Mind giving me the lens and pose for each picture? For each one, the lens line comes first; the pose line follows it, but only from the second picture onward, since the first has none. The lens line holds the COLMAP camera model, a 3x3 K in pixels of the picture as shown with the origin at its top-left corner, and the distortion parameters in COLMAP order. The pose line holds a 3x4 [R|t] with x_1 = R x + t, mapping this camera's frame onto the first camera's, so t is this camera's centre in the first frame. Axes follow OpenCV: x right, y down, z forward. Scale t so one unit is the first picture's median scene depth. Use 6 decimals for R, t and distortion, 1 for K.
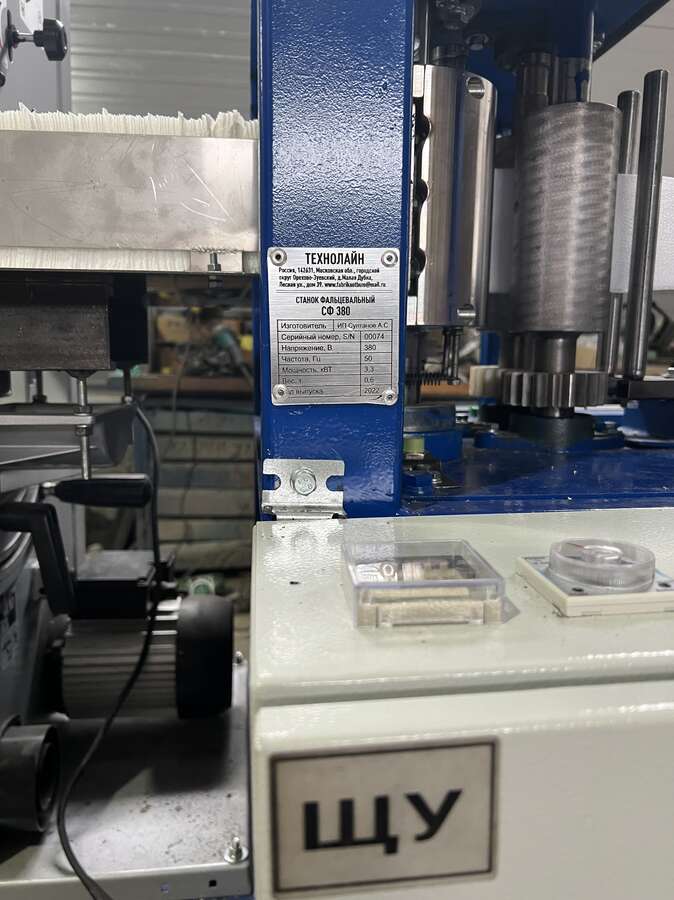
lens RADIAL K [[683.7, 0, 337.0], [0, 683.7, 450.0], [0, 0, 1]] dist [0.057689, -0.076120]
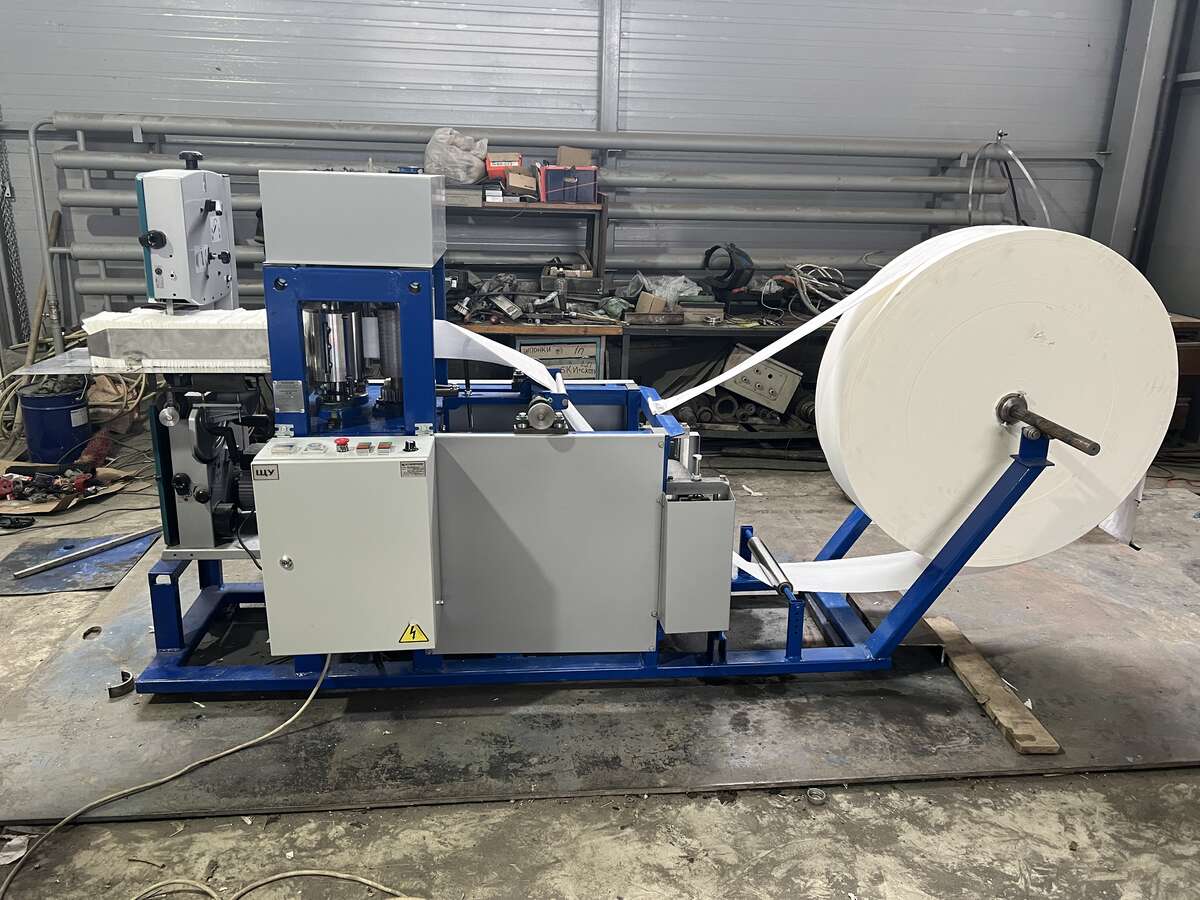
lens RADIAL K [[908.3, 0, 600.0], [0, 908.3, 450.0], [0, 0, 1]] dist [0.063487, -0.081155]
pose [[0.999532, 0.023285, -0.019862, 1.447233], [-0.020163, 0.989228, 0.144990, -0.493093], [0.023024, -0.144521, 0.989234, -3.323259]]
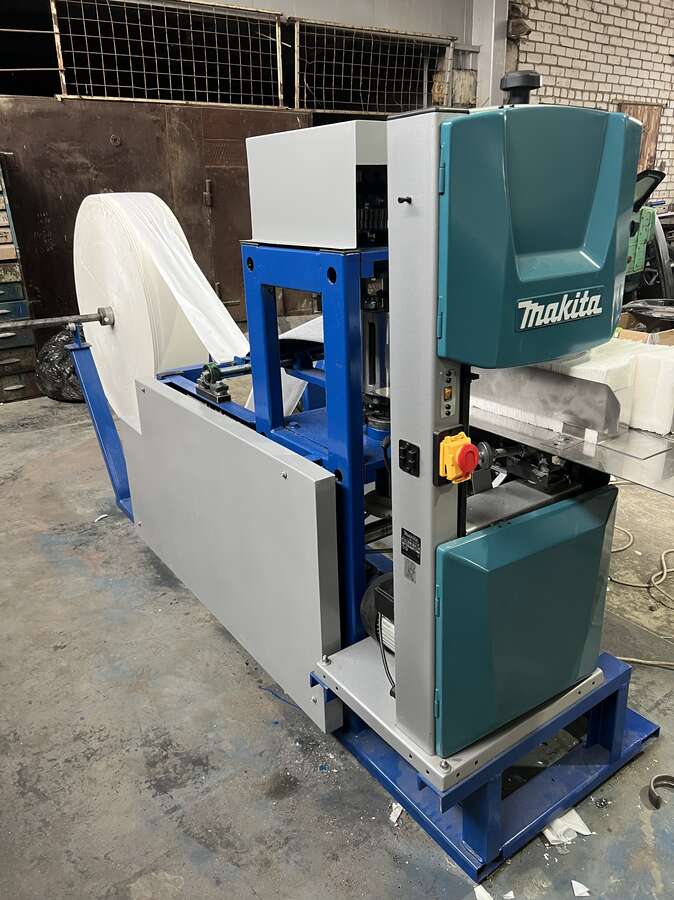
lens RADIAL K [[683.7, 0, 337.0], [0, 683.7, 450.0], [0, 0, 1]] dist [0.057689, -0.076120]
pose [[-0.467659, -0.309512, 0.827948, -2.179216], [0.157247, 0.892615, 0.422506, -1.184523], [-0.869809, 0.327782, -0.368770, 2.555464]]
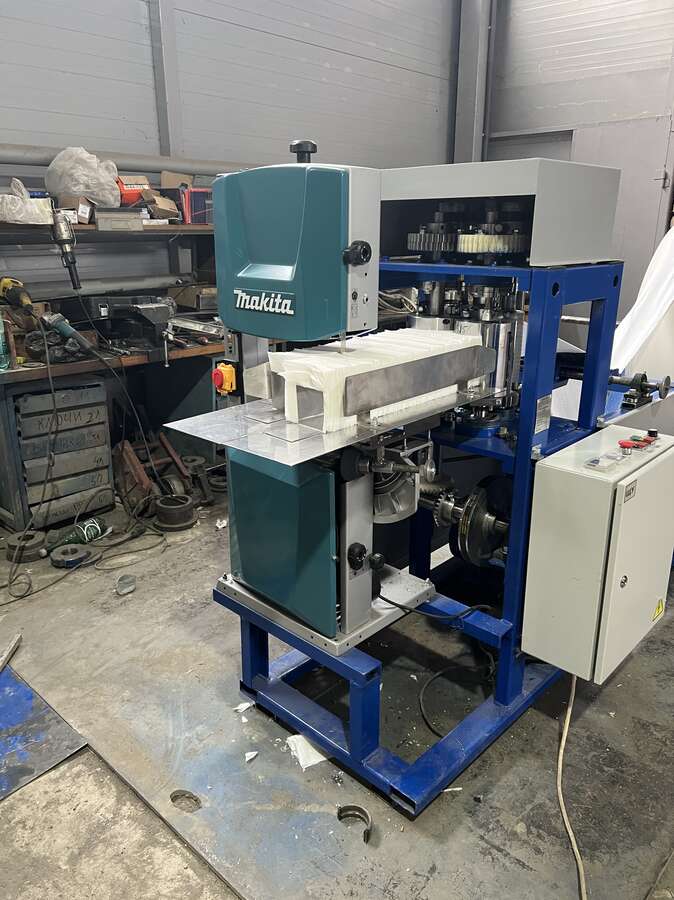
lens RADIAL K [[683.7, 0, 337.0], [0, 683.7, 450.0], [0, 0, 1]] dist [0.057689, -0.076120]
pose [[0.770752, -0.208146, 0.602177, -2.333025], [0.102402, 0.973314, 0.205363, -0.625900], [-0.628852, -0.096620, 0.771498, -0.972864]]
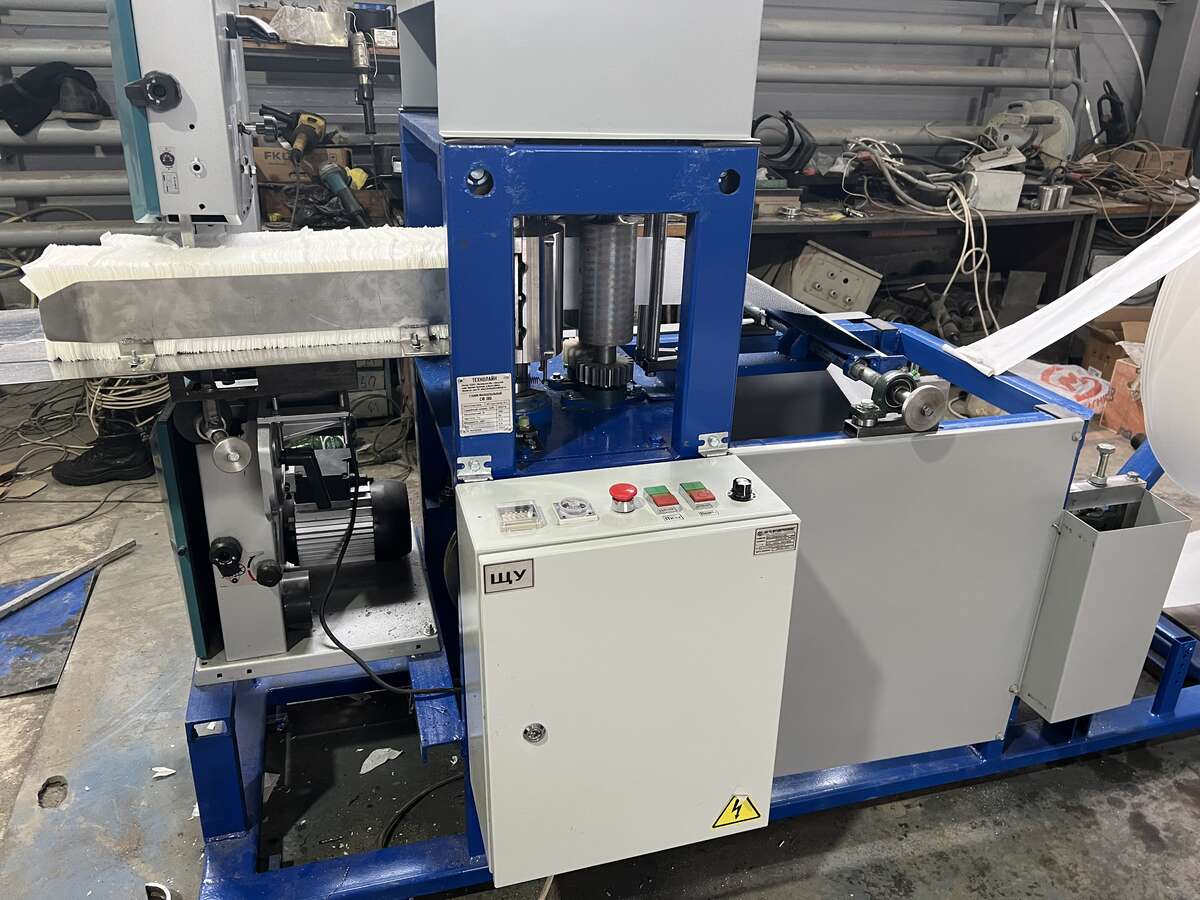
lens RADIAL K [[911.6, 0, 602.7], [0, 911.6, 444.5], [0, 0, 1]] dist [0.057689, -0.076120]
pose [[0.986697, -0.045534, 0.156065, -0.066687], [0.004054, 0.966567, 0.256381, -0.559067], [-0.162521, -0.252338, 0.953893, -1.398113]]
